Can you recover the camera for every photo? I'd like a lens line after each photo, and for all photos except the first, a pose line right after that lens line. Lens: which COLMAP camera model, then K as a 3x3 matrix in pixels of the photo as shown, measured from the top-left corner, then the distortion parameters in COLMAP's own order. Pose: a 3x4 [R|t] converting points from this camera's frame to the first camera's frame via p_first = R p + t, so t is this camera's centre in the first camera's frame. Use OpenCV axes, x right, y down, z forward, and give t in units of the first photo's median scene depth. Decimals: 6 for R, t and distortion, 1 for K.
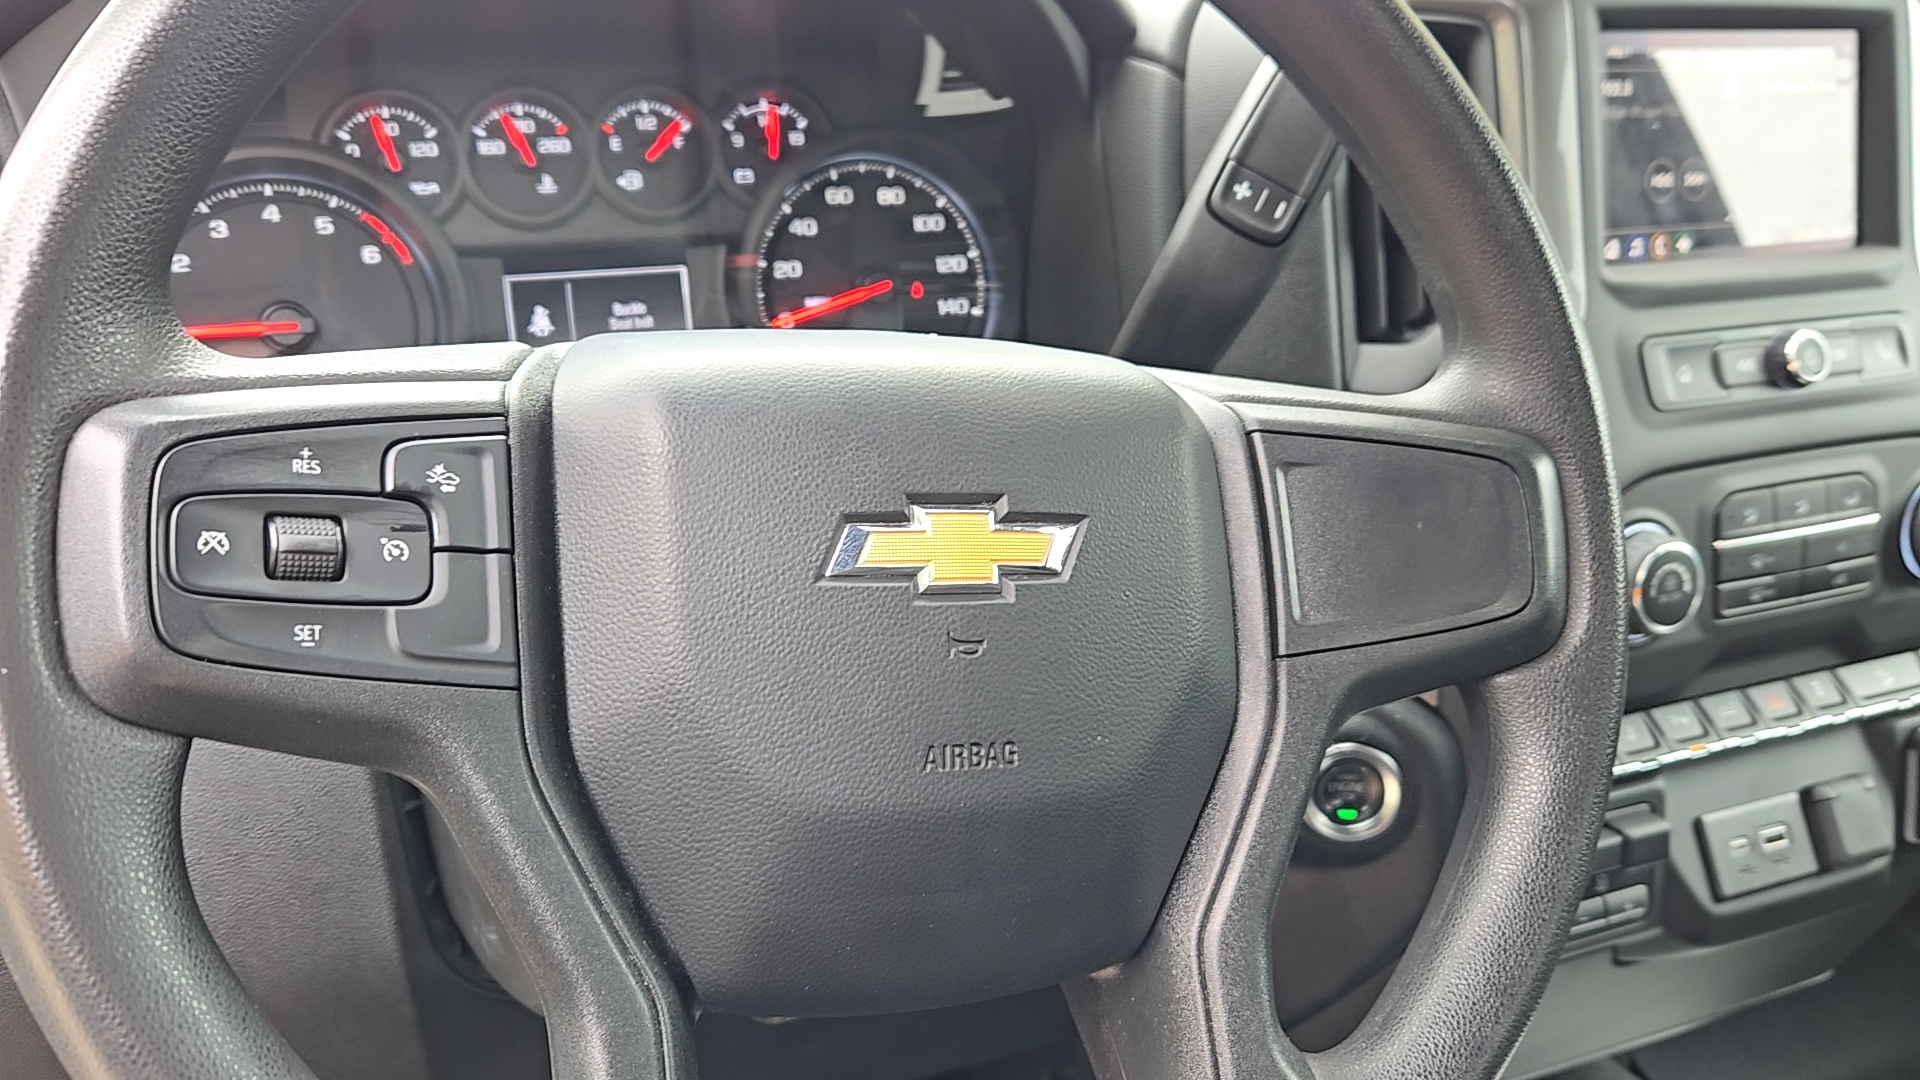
lens RADIAL K [[1663.1, 0, 963.4], [0, 1663.1, 537.7], [0, 0, 1]] dist [0.001535, 0.000119]
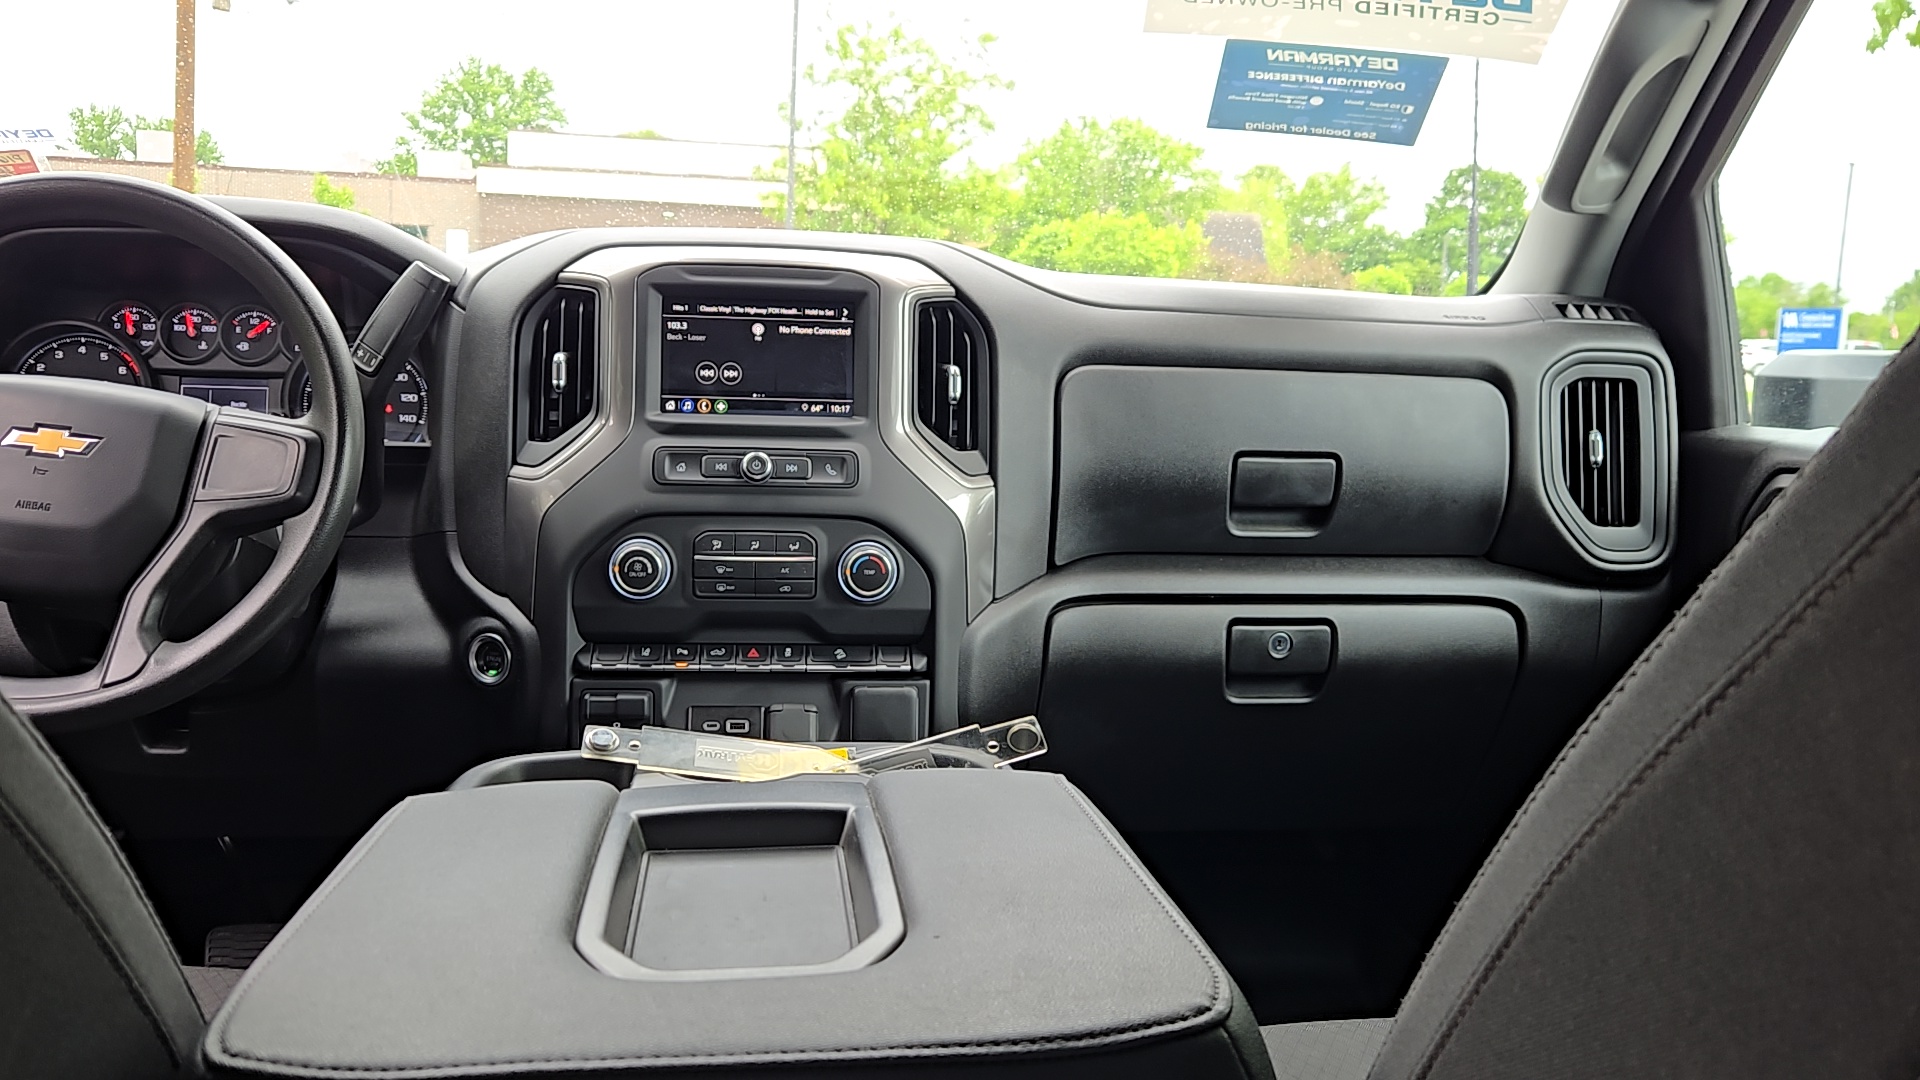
lens RADIAL K [[1598.2, 0, 954.3], [0, 1598.2, 539.3], [0, 0, 1]] dist [0.013558, -0.007302]
pose [[0.954174, 0.079925, -0.288380, 2.067470], [-0.121829, 0.983948, -0.130397, 0.306962], [0.273329, 0.159554, 0.948596, -1.101212]]
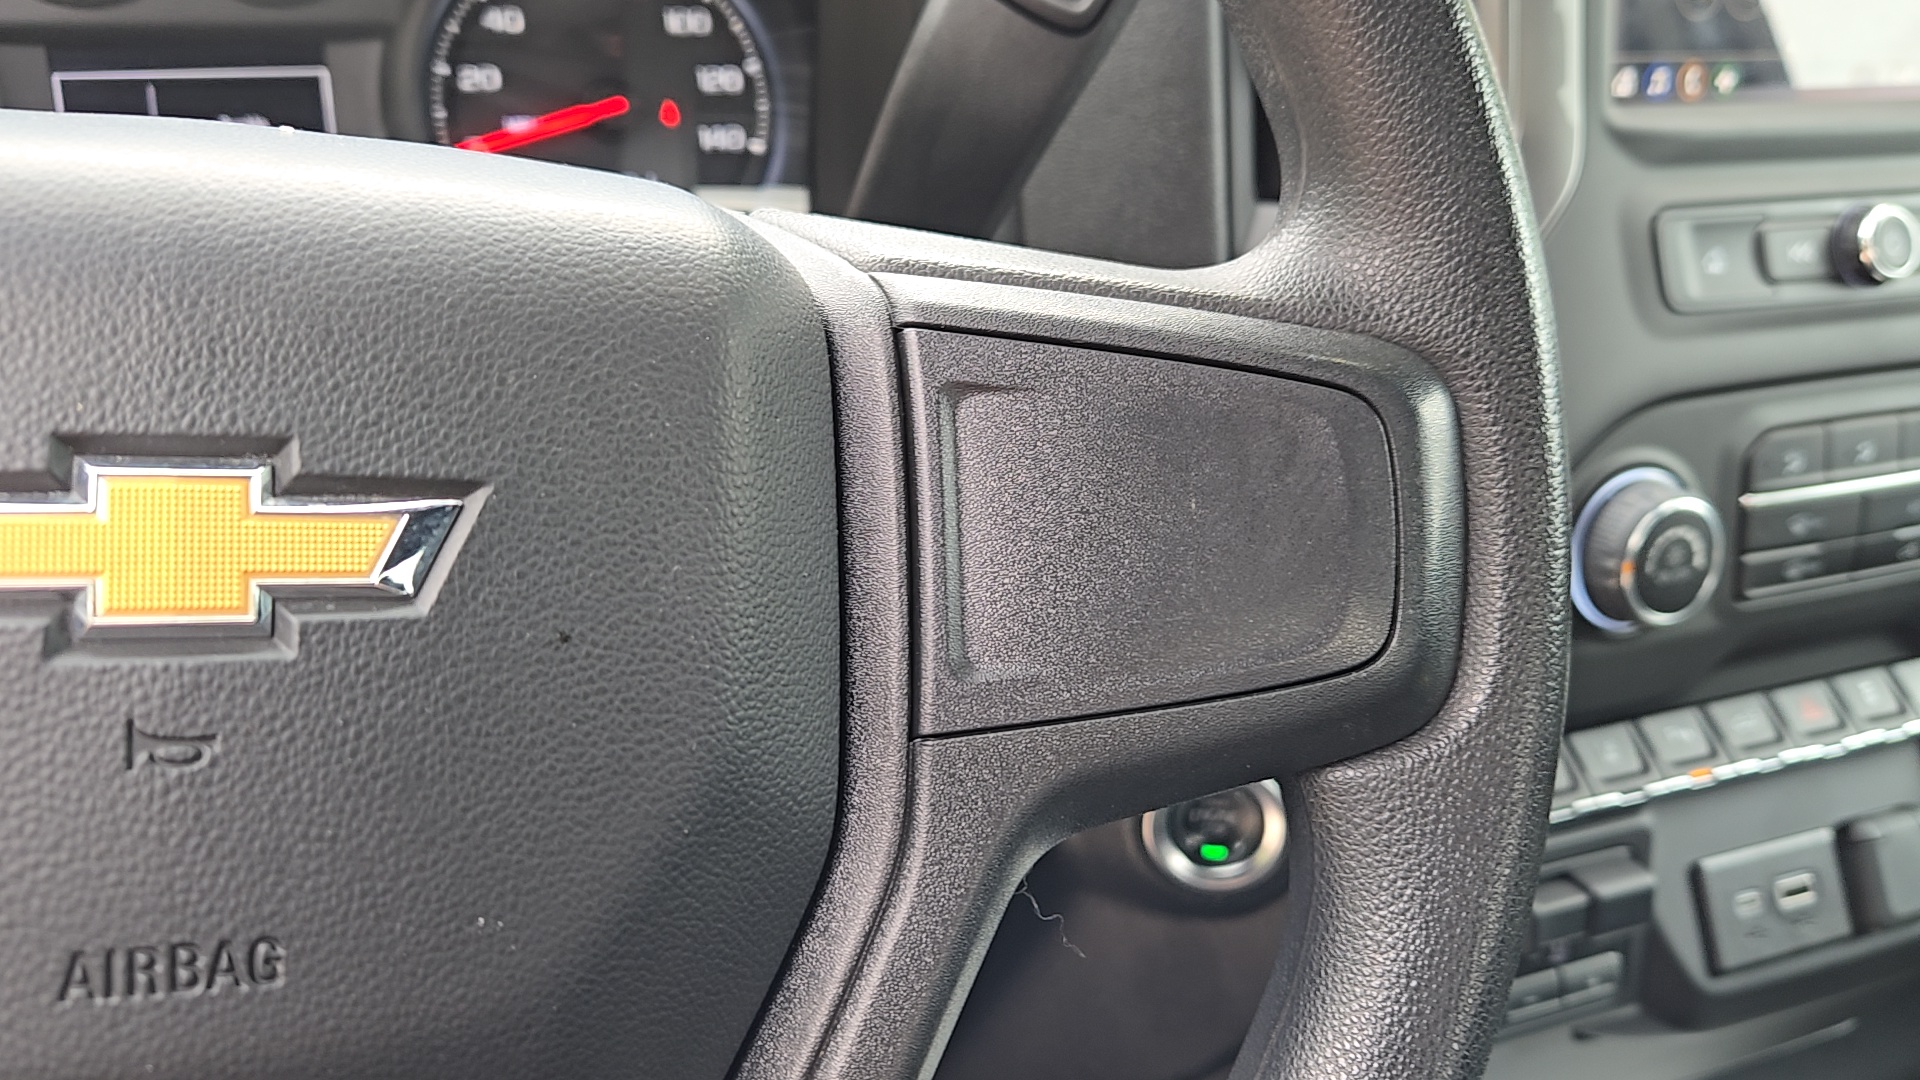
lens RADIAL K [[1671.5, 0, 961.6], [0, 1671.5, 539.0], [0, 0, 1]] dist [-0.010092, -0.006737]
pose [[0.999280, 0.033296, -0.018199, 0.204856], [-0.031902, 0.996883, 0.072161, -0.033474], [0.020545, -0.071528, 0.997227, 0.435720]]
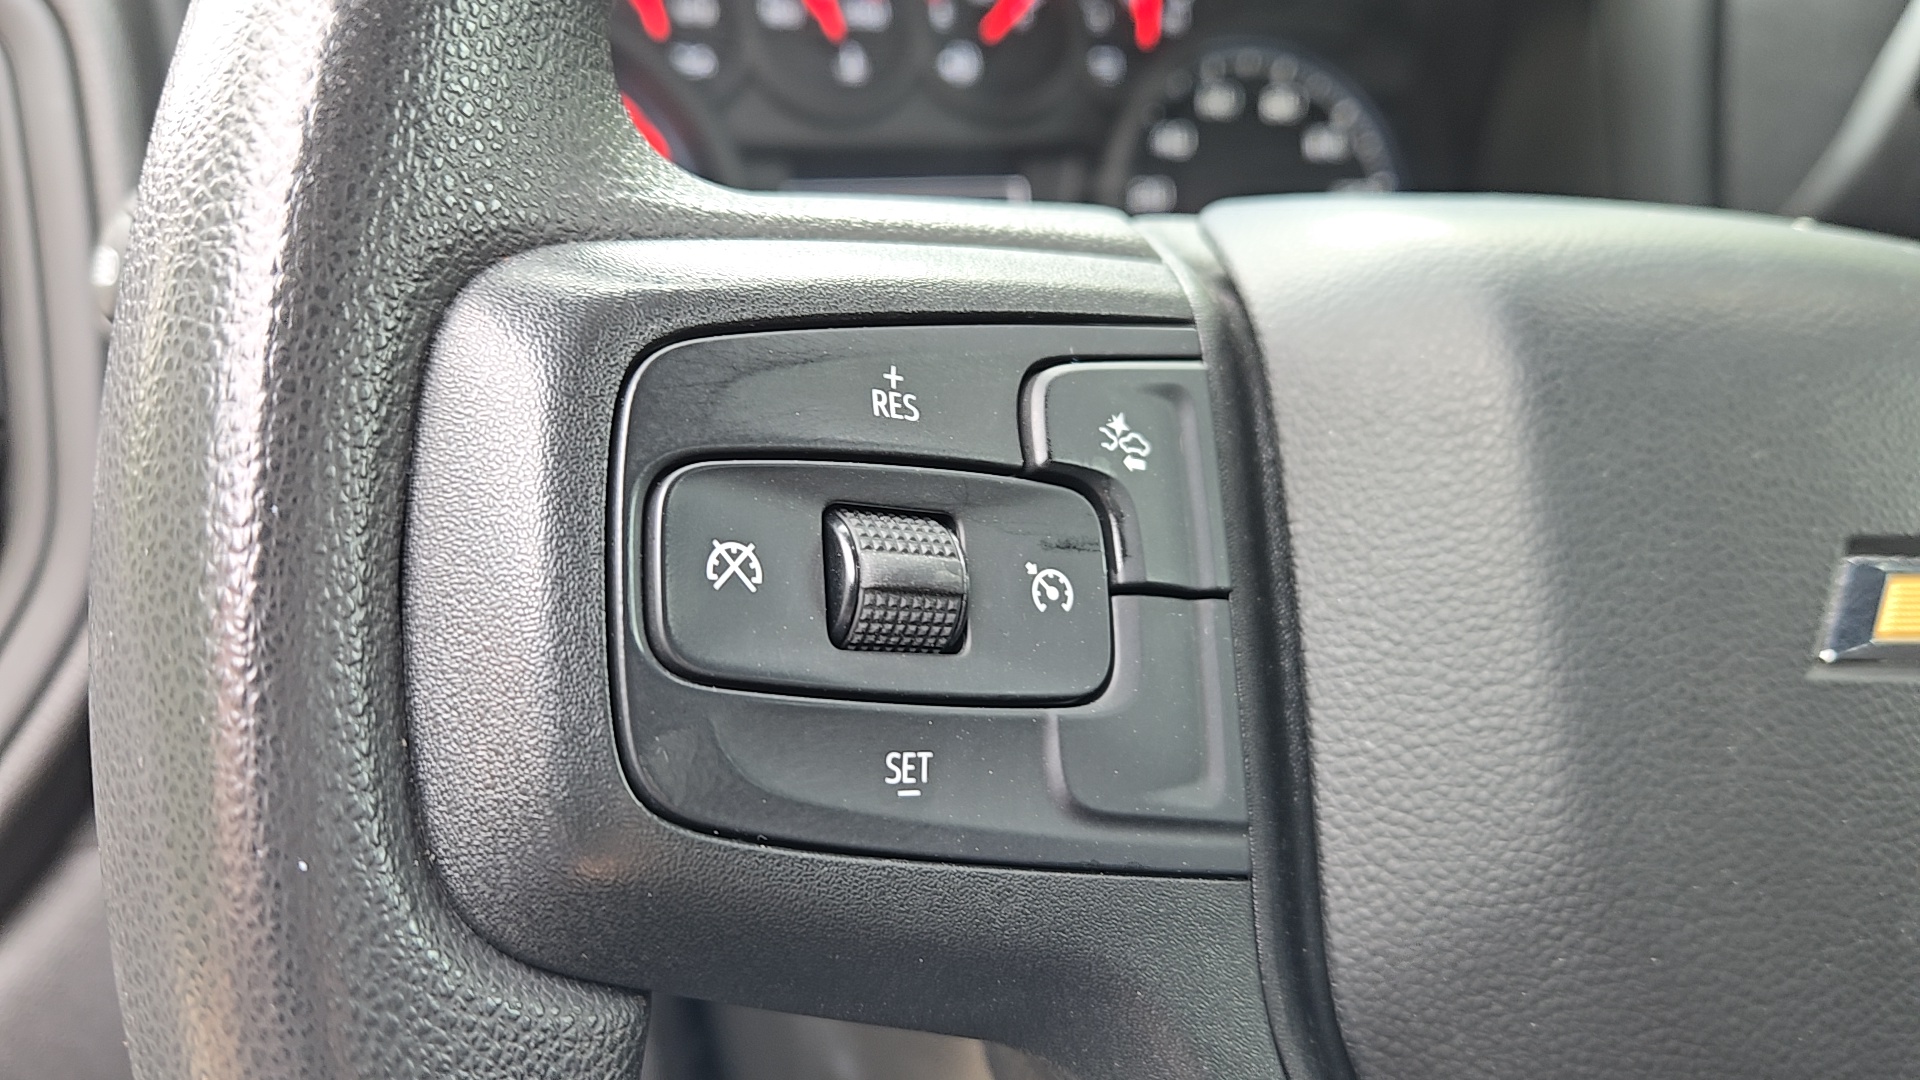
lens RADIAL K [[1714.9, 0, 960.0], [0, 1714.9, 539.7], [0, 0, 1]] dist [-0.033535, -0.003288]
pose [[0.999459, 0.027327, -0.018280, -0.282114], [-0.027501, 0.999578, -0.009340, -0.001015], [0.018018, 0.009837, 0.999789, 0.400830]]
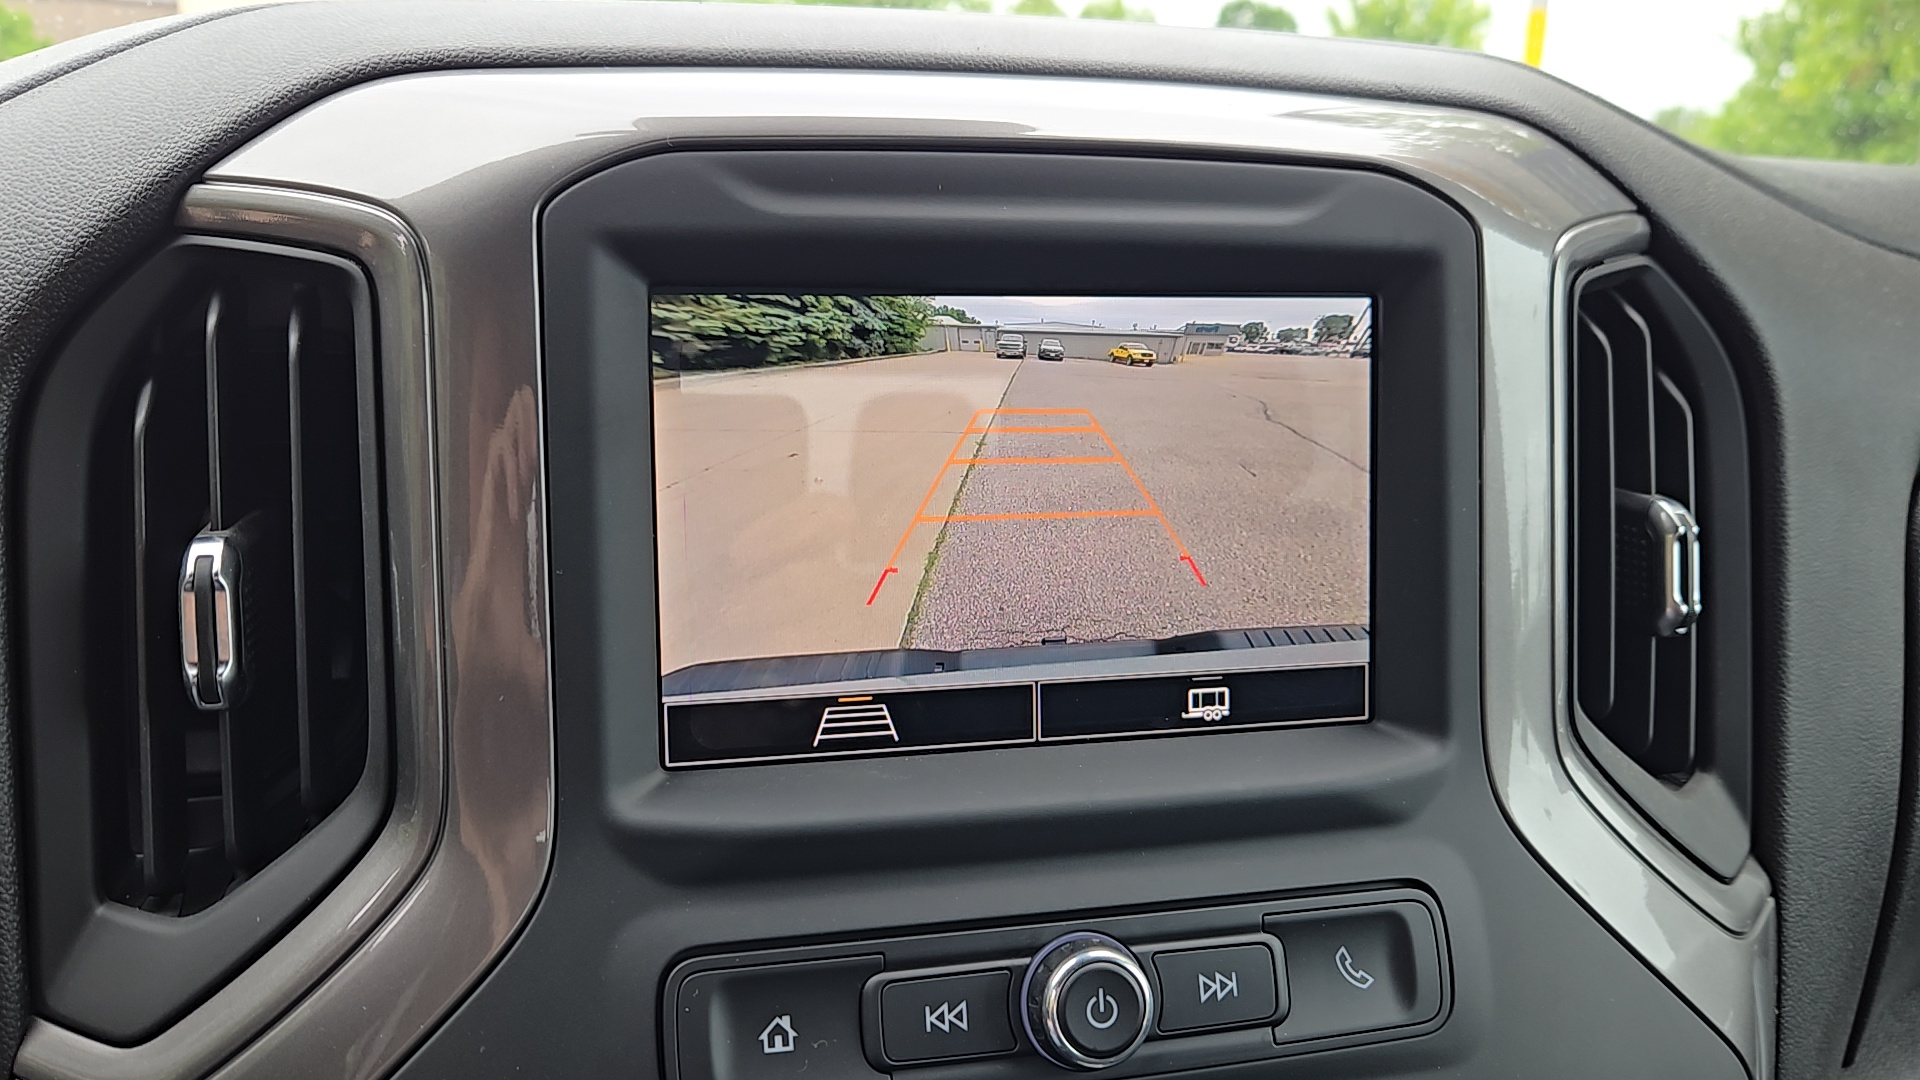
lens RADIAL K [[1598.2, 0, 954.3], [0, 1598.2, 539.3], [0, 0, 1]] dist [0.013558, -0.007302]
pose [[0.983966, 0.068437, -0.164701, 0.870635], [-0.080125, 0.994638, -0.065391, -0.334117], [0.159342, 0.077539, 0.984174, 0.906004]]
